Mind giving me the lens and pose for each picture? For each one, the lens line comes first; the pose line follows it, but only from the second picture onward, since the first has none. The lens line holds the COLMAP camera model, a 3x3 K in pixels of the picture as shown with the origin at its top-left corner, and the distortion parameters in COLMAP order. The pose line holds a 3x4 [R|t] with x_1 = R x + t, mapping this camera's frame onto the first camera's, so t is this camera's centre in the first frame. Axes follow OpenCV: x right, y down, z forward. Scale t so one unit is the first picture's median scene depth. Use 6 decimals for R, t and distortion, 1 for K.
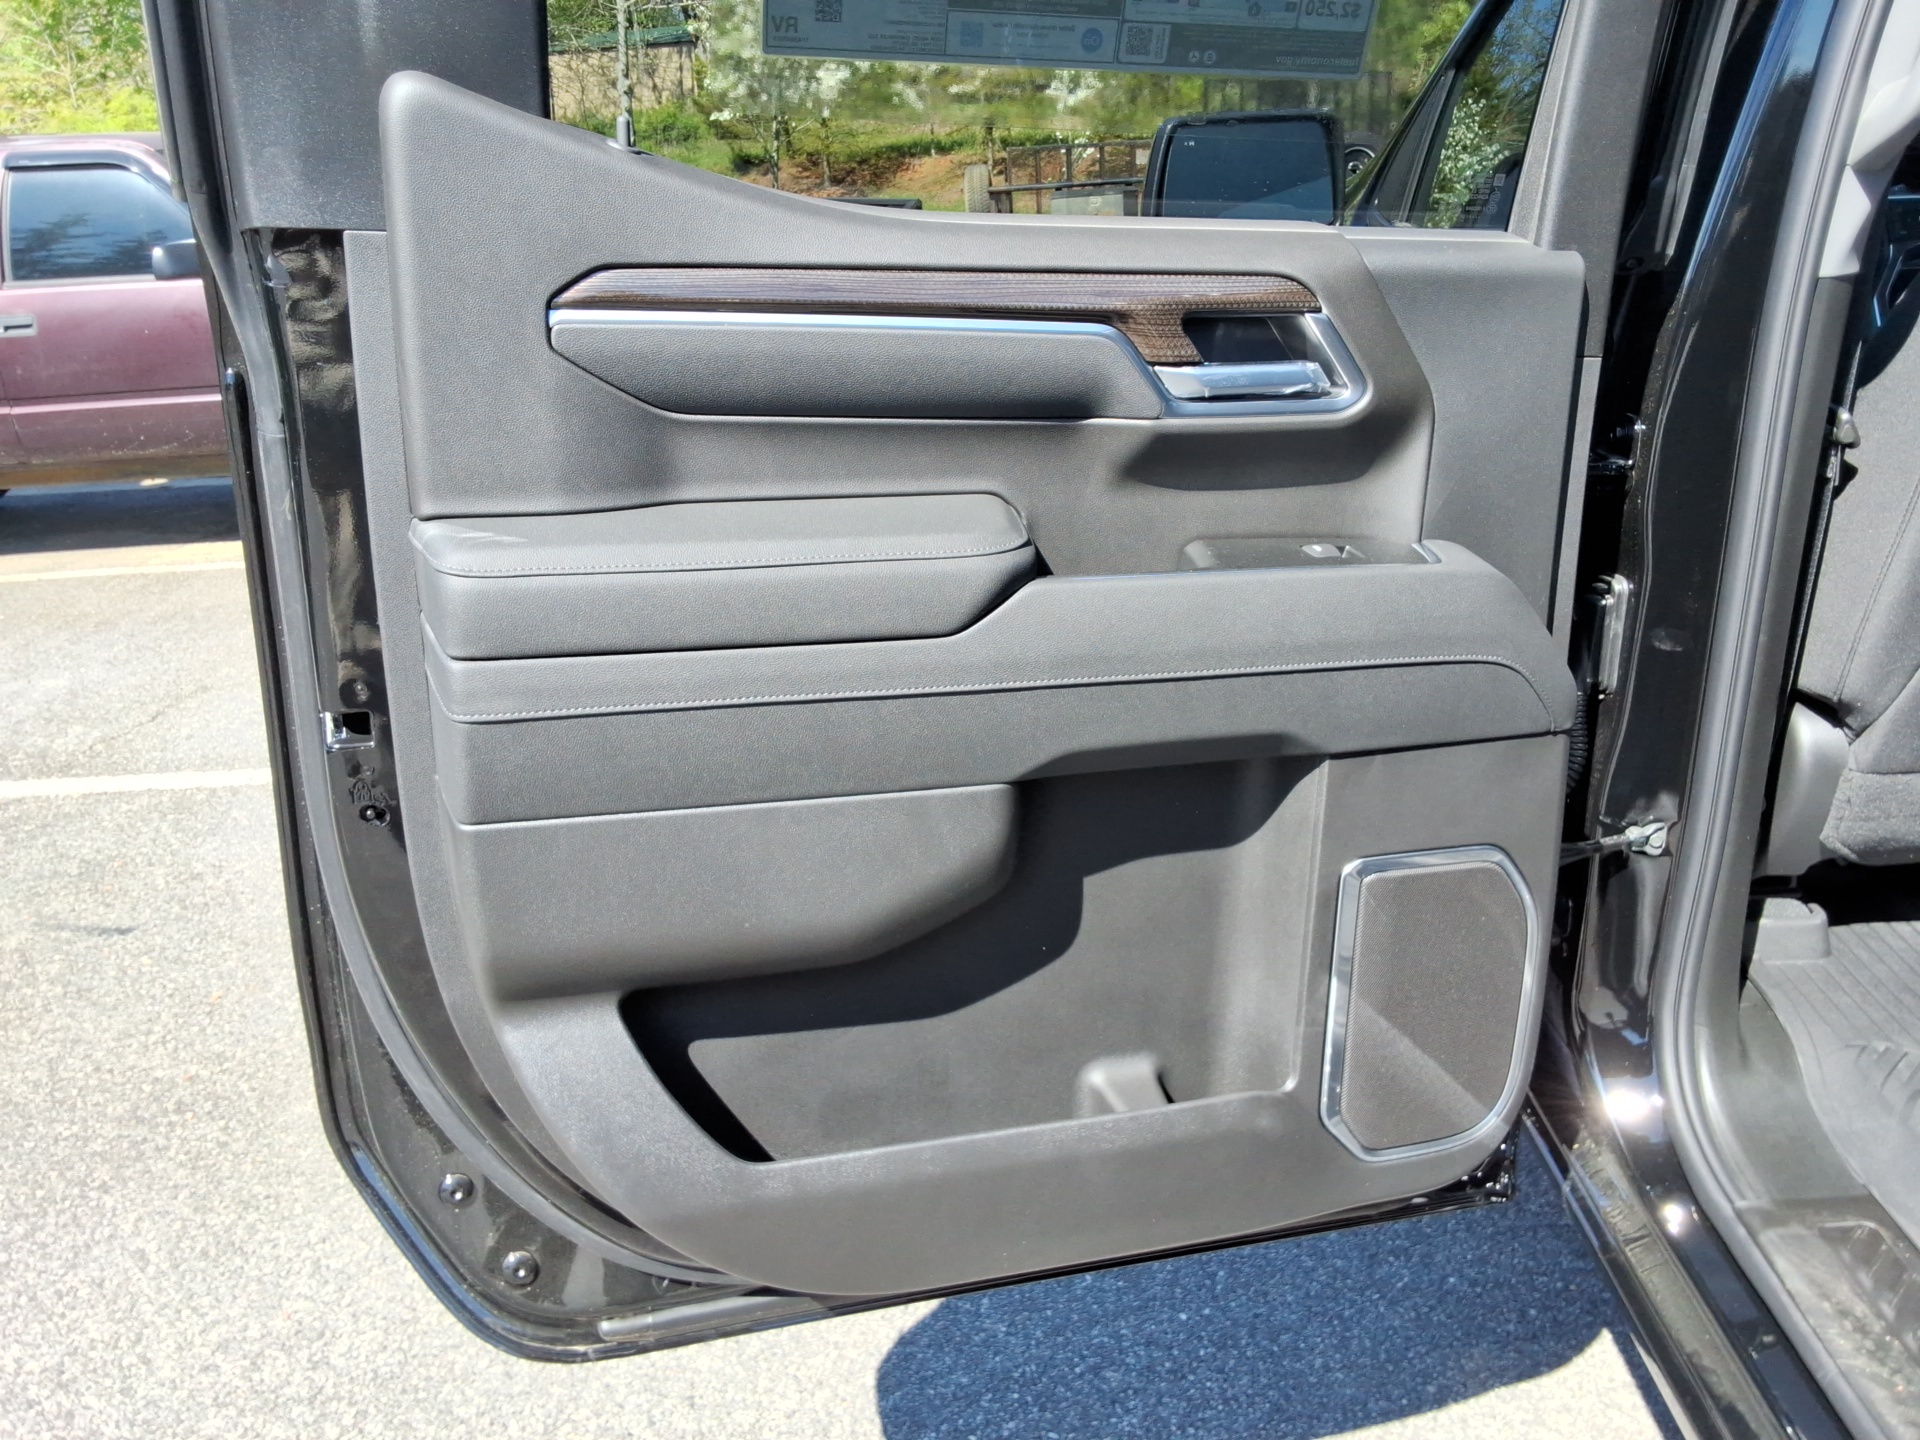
lens RADIAL K [[1552.2, 0, 975.0], [0, 1552.2, 711.6], [0, 0, 1]] dist [0.134318, -0.229611]
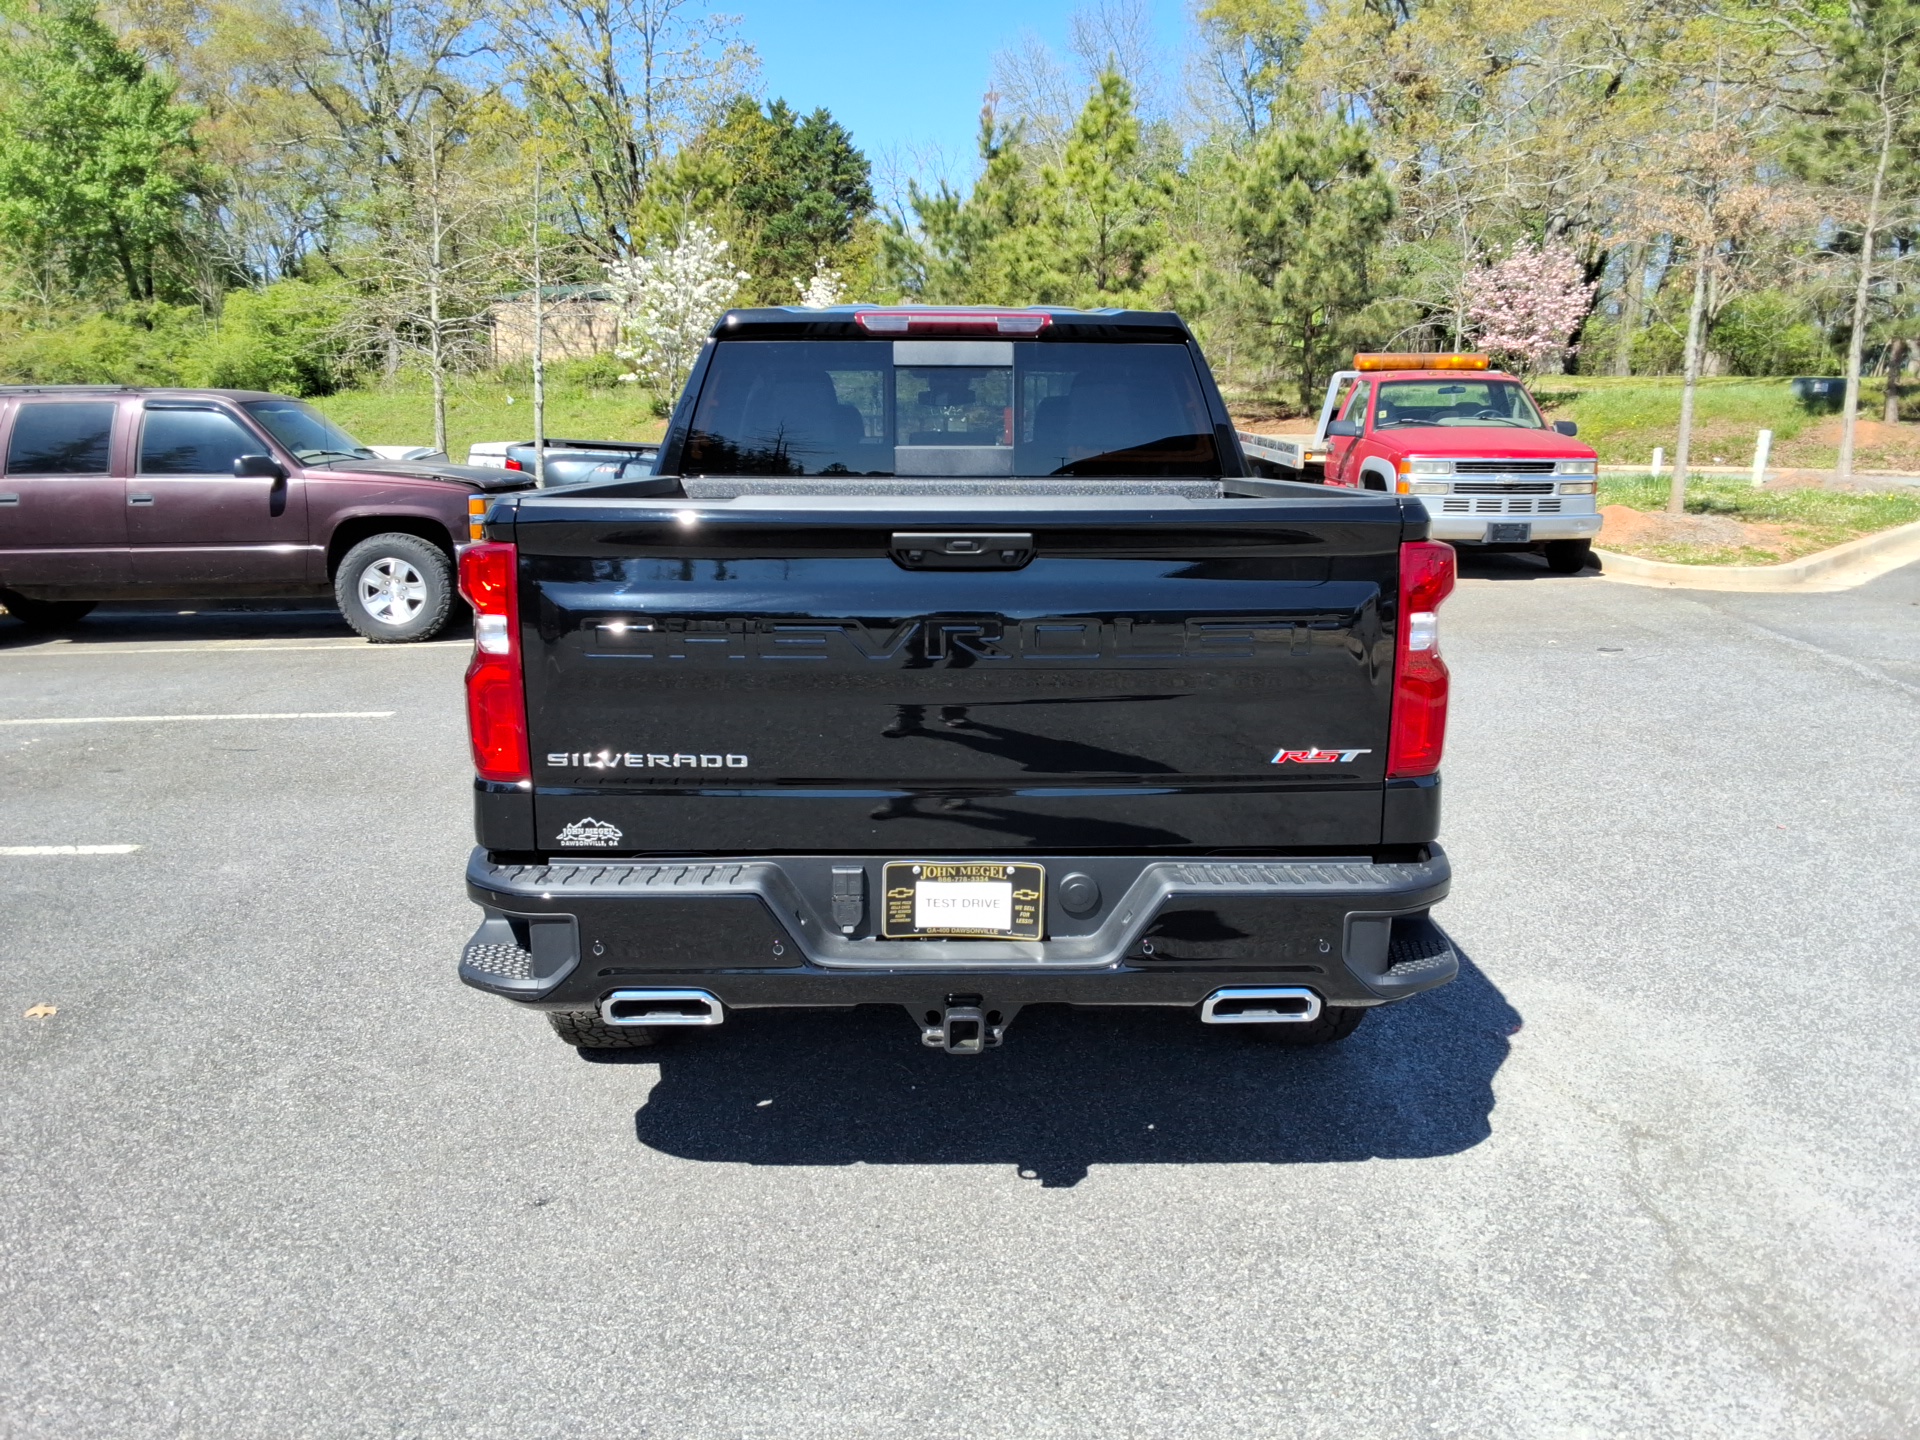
lens RADIAL K [[1524.3, 0, 971.2], [0, 1524.3, 717.3], [0, 0, 1]] dist [0.104519, -0.153635]
pose [[0.997794, 0.036522, 0.055432, 0.147093], [-0.028314, 0.989428, -0.142231, 0.152832], [-0.060040, 0.140348, 0.988280, -0.509447]]
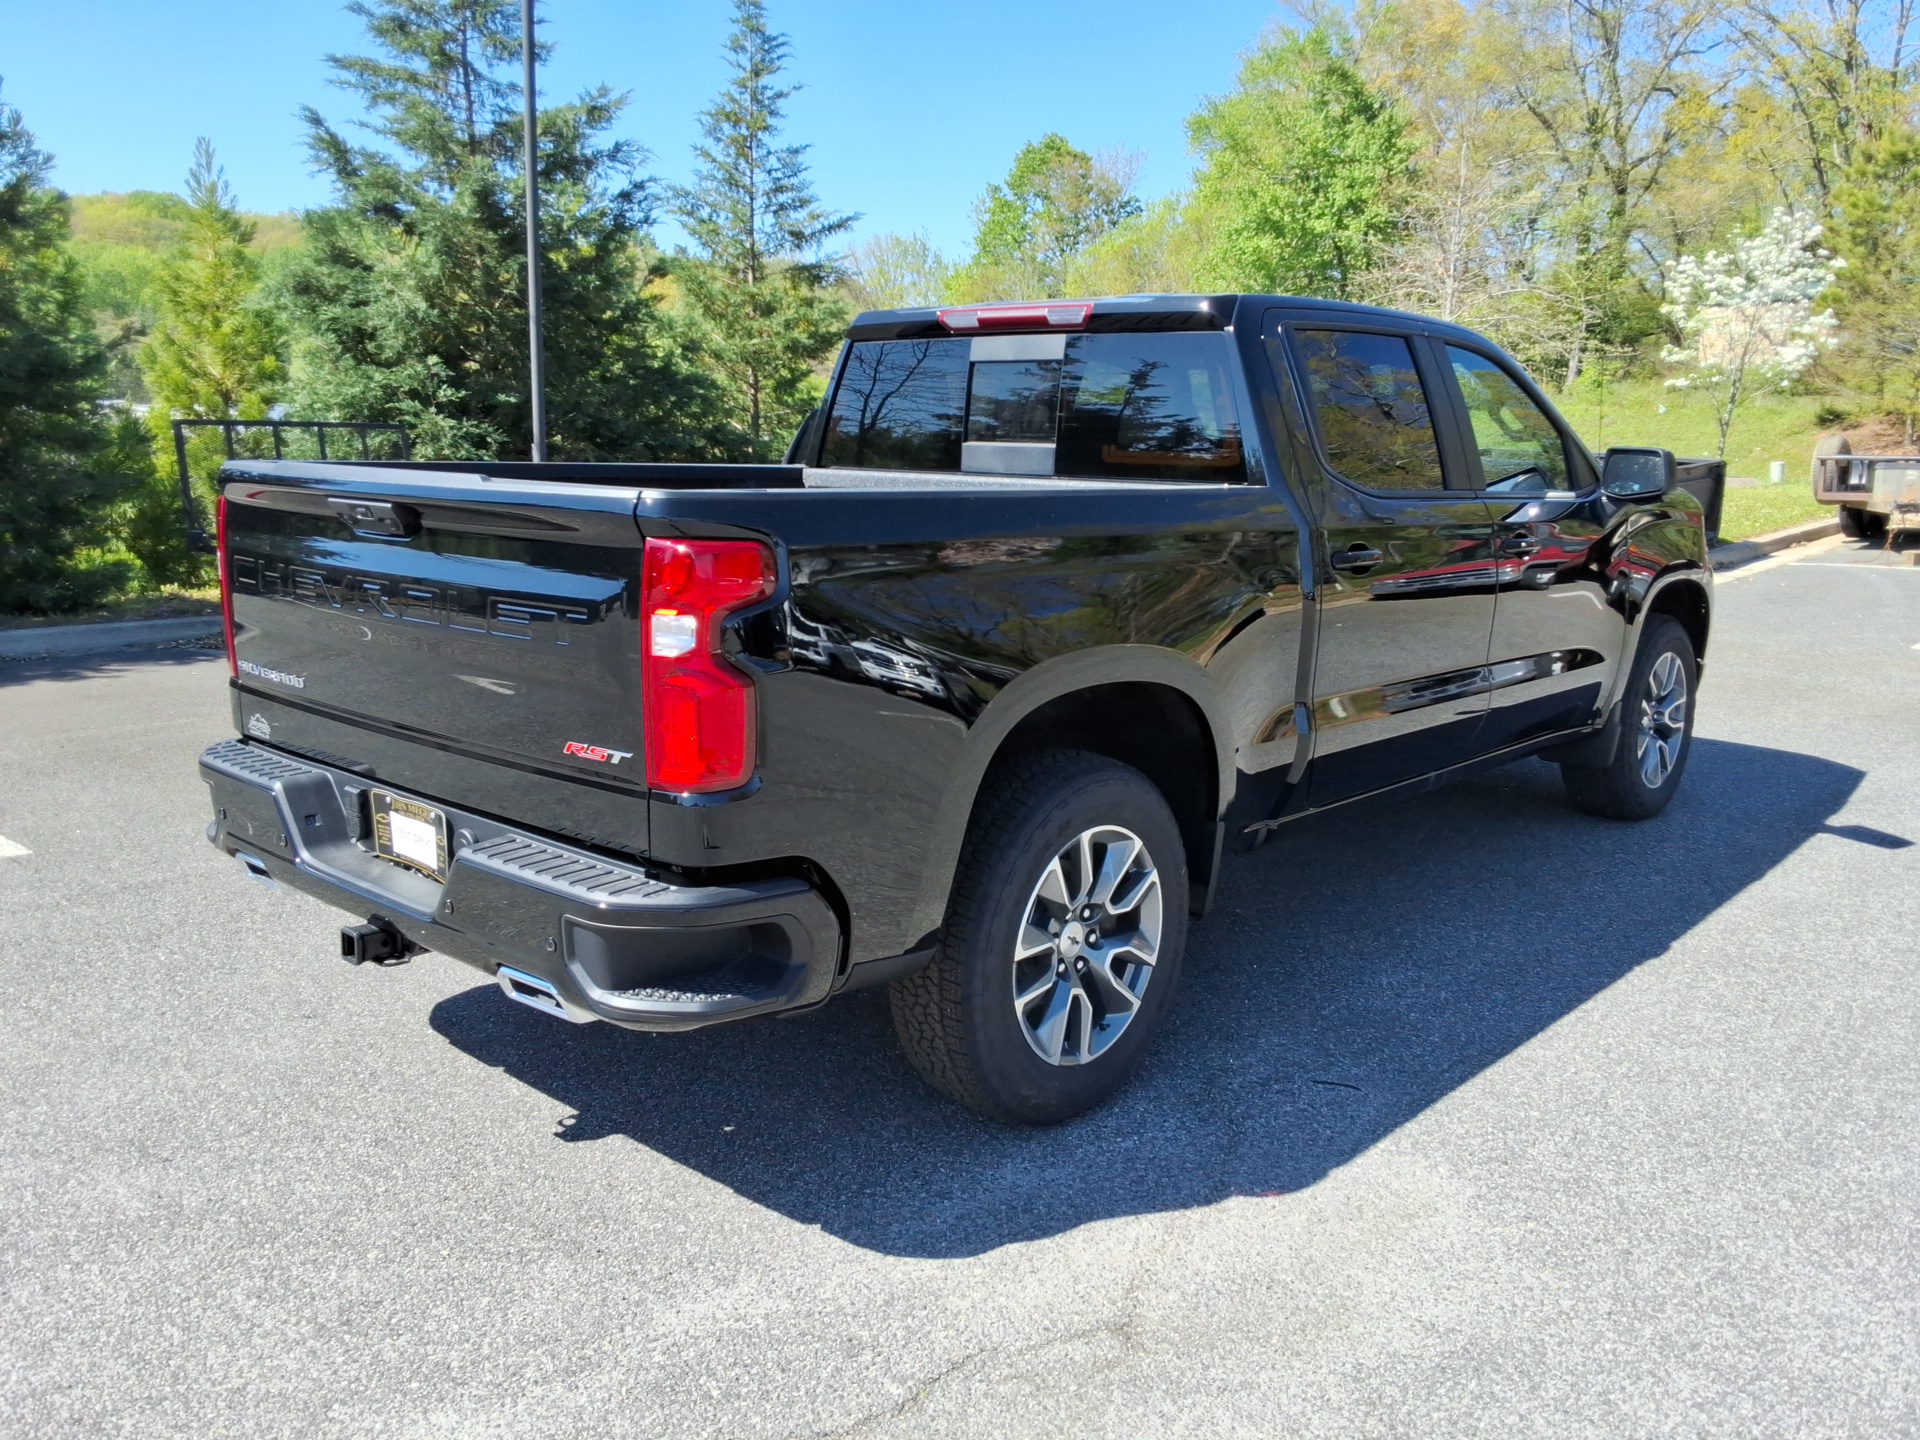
lens RADIAL K [[1524.3, 0, 971.2], [0, 1524.3, 717.3], [0, 0, 1]] dist [0.104519, -0.153635]
pose [[0.766634, 0.175616, -0.617601, 0.493199], [-0.254721, 0.966125, -0.041468, 0.098712], [0.589397, 0.189107, 0.785397, -0.394294]]
